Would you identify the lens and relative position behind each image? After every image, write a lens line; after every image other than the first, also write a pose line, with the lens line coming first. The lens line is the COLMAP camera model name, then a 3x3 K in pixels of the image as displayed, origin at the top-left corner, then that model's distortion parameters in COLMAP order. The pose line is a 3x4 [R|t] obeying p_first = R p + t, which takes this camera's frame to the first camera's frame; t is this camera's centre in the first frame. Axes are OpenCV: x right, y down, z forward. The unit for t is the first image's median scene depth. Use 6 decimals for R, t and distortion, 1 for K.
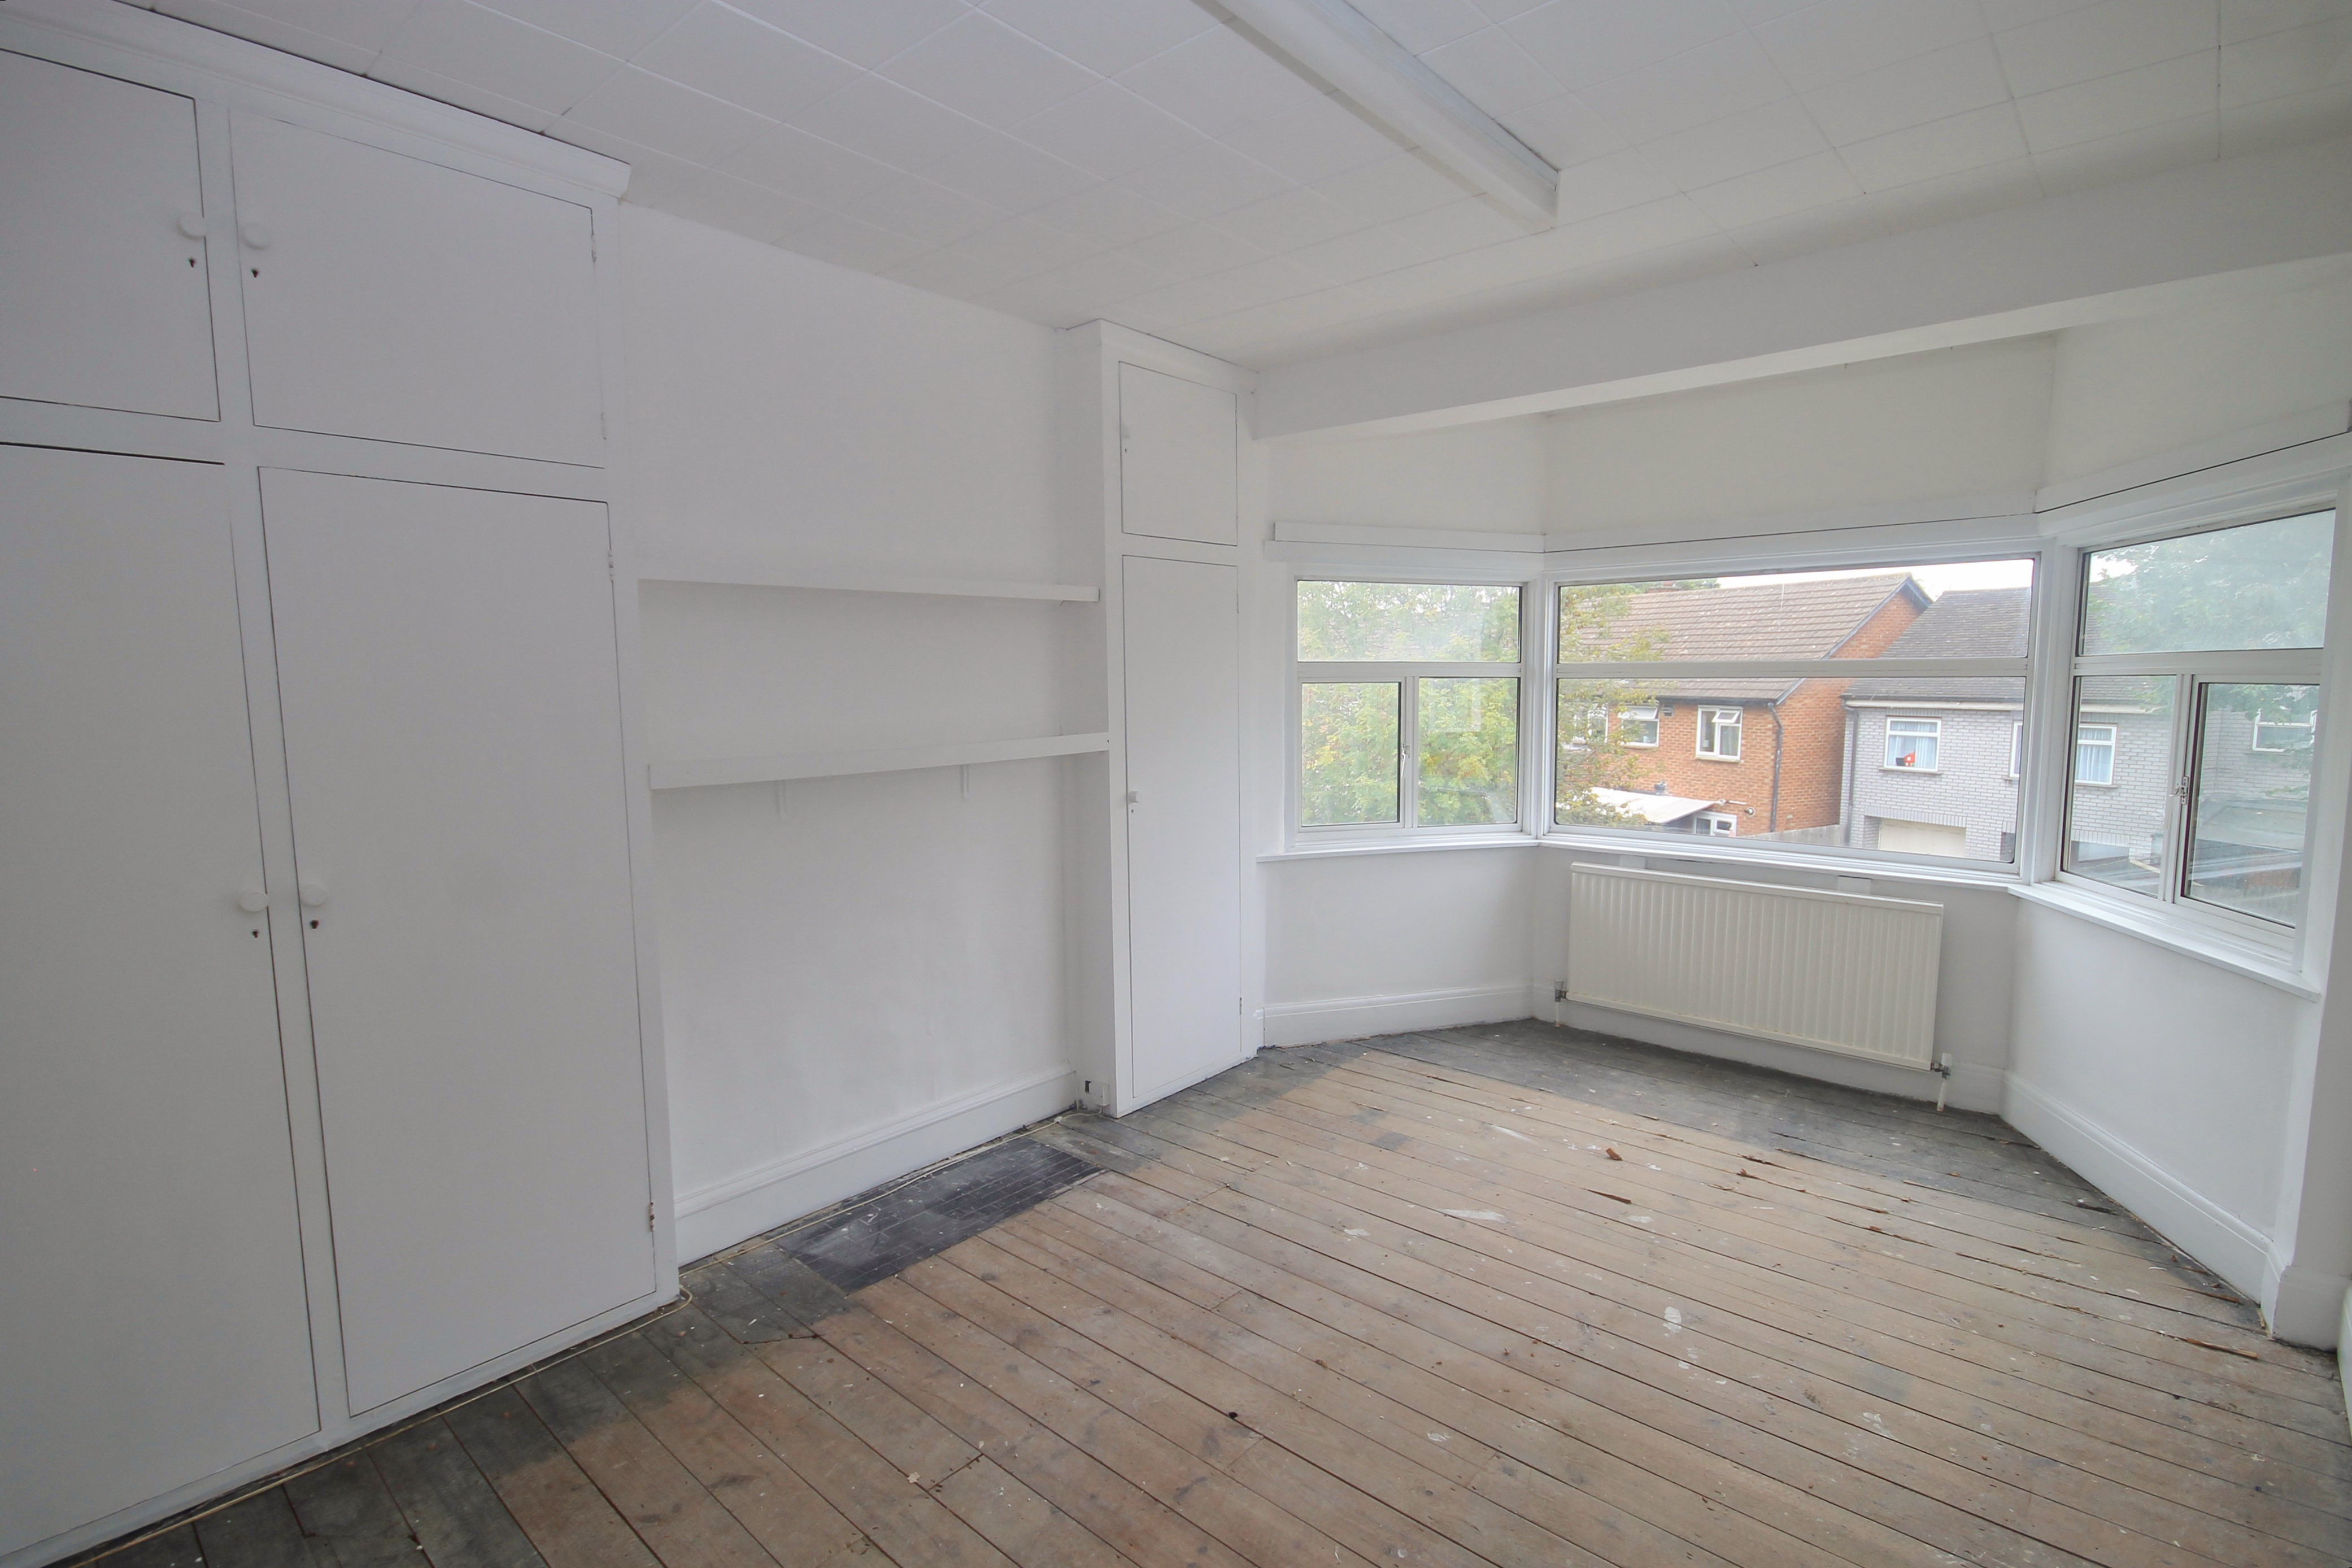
lens RADIAL K [[1141.3, 0, 1171.7], [0, 1141.3, 791.1], [0, 0, 1]] dist [-0.018178, -0.001100]
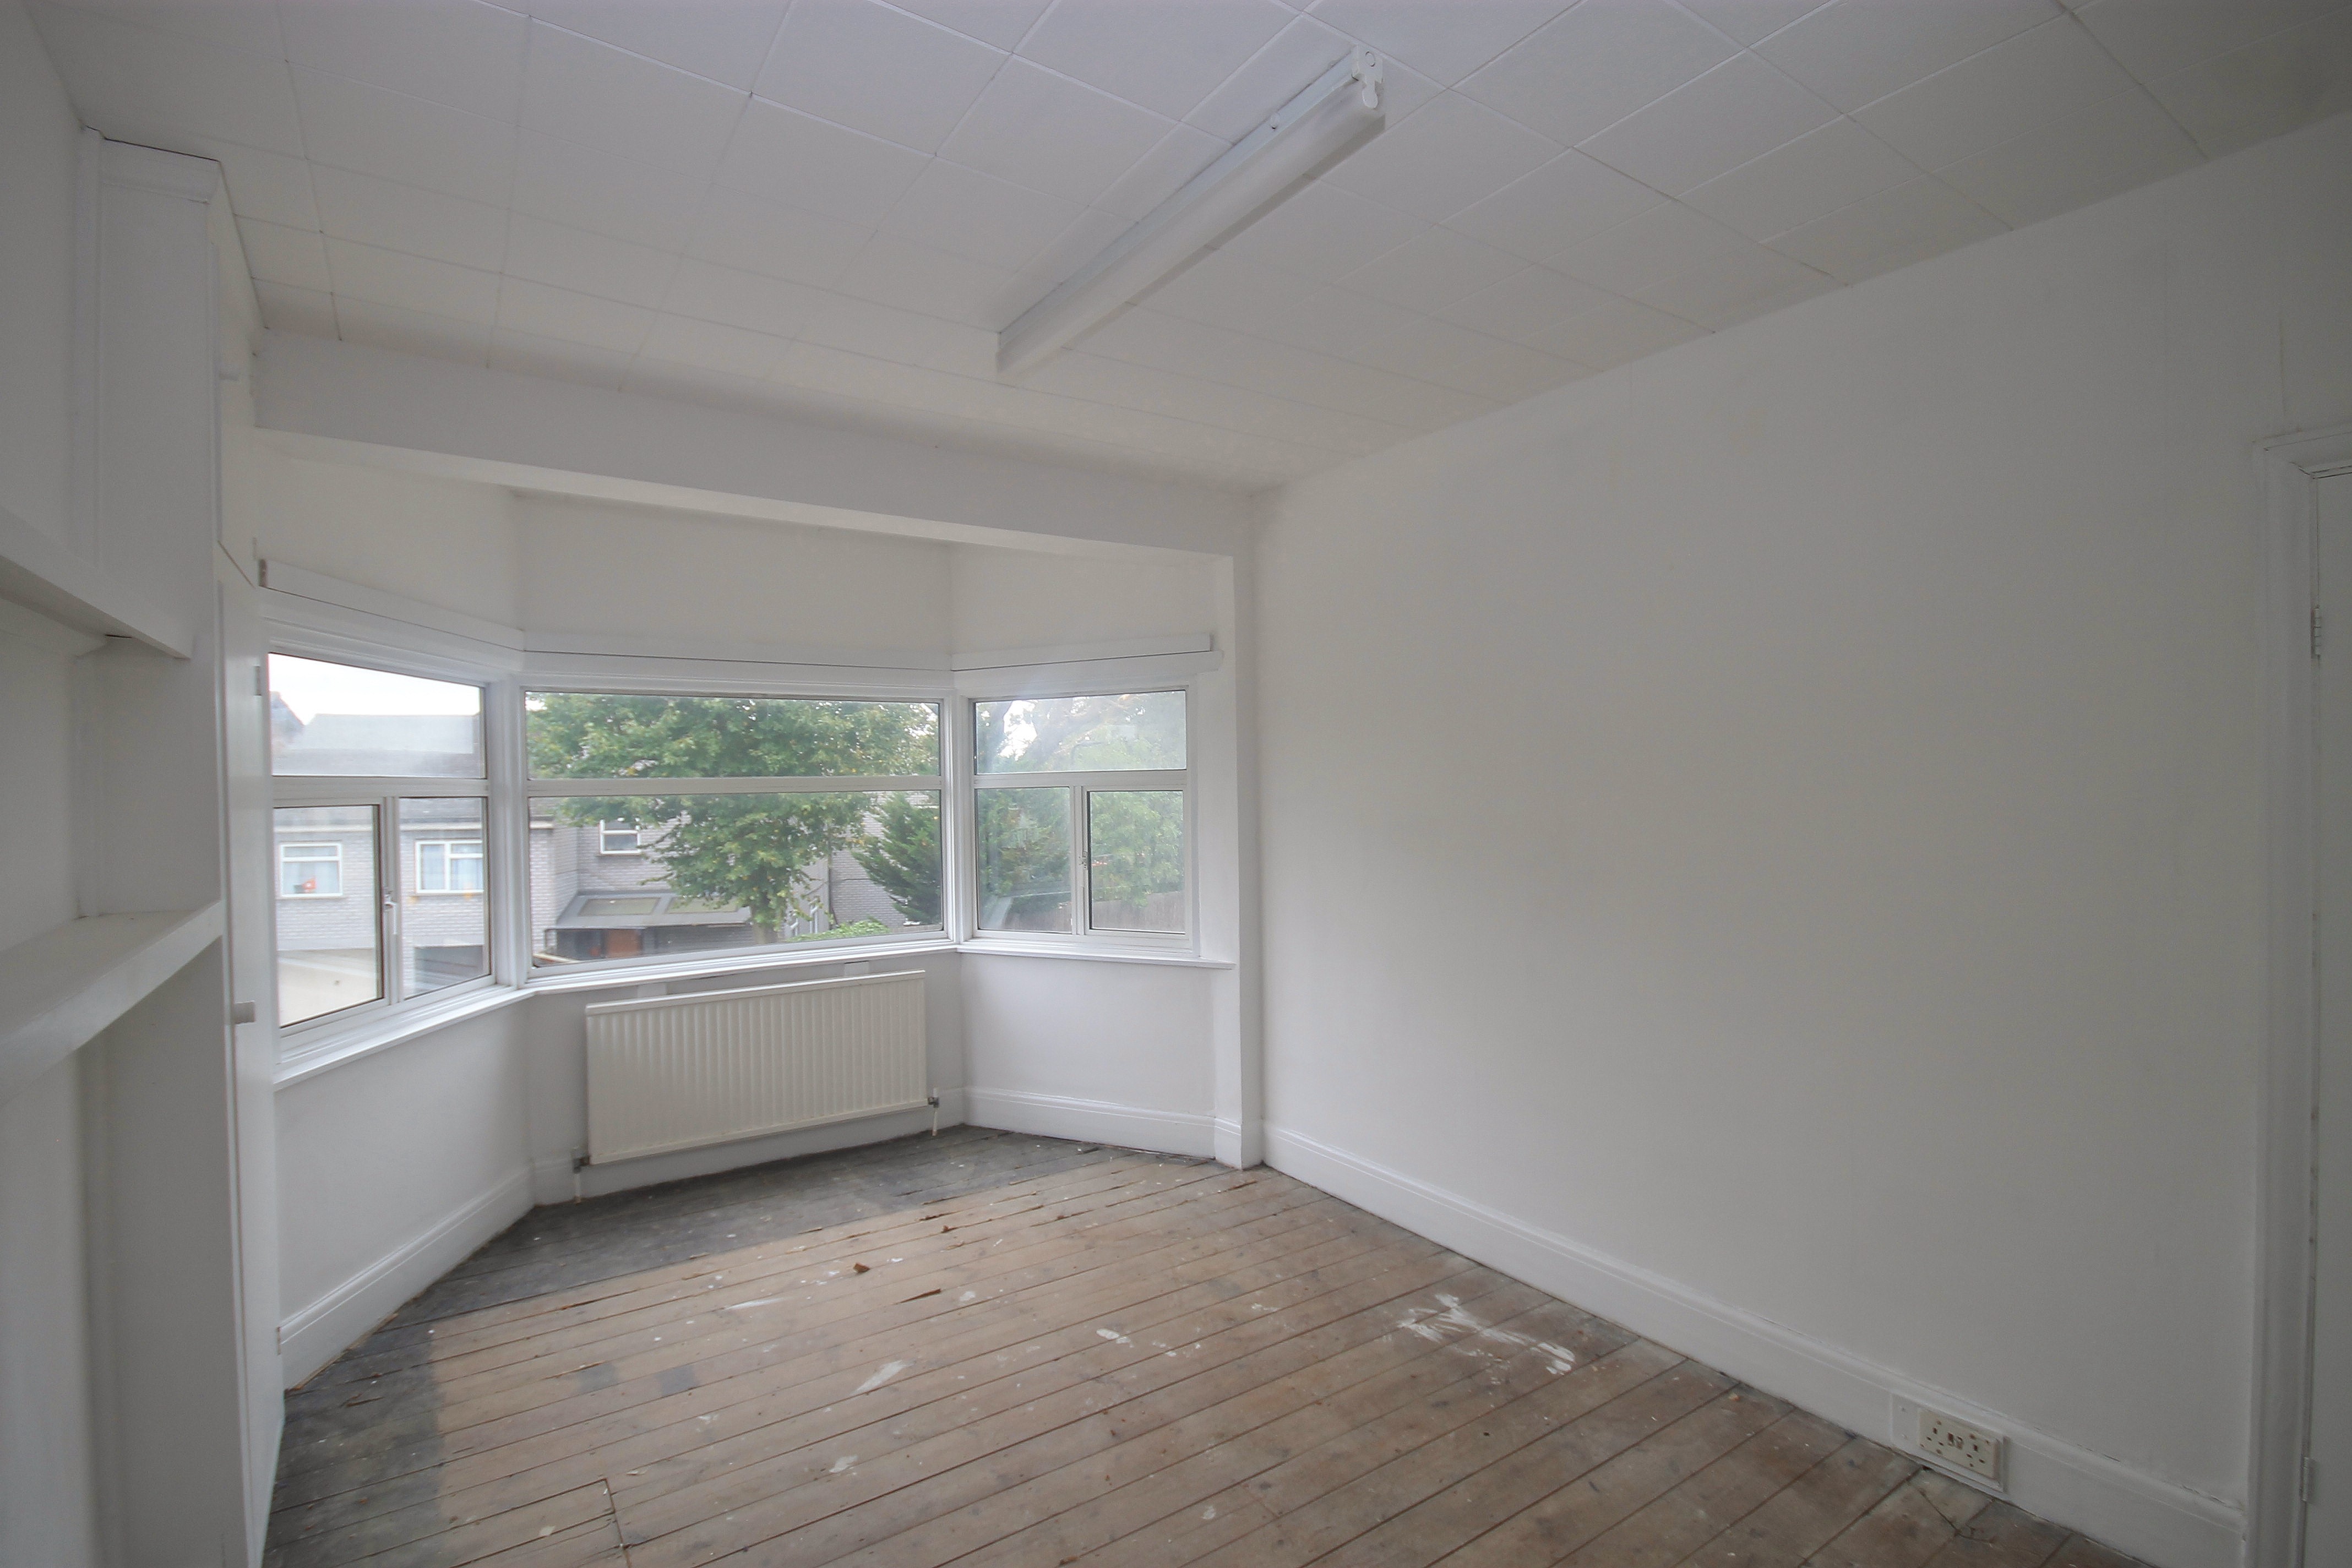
lens RADIAL K [[1086.0, 0, 1182.7], [0, 1086.0, 785.9], [0, 0, 1]] dist [-0.010483, -0.000723]
pose [[0.228915, 0.000035, 0.973446, -0.425716], [0.111023, 0.993474, -0.026143, -0.039235], [-0.967095, 0.114060, 0.227417, 0.419942]]
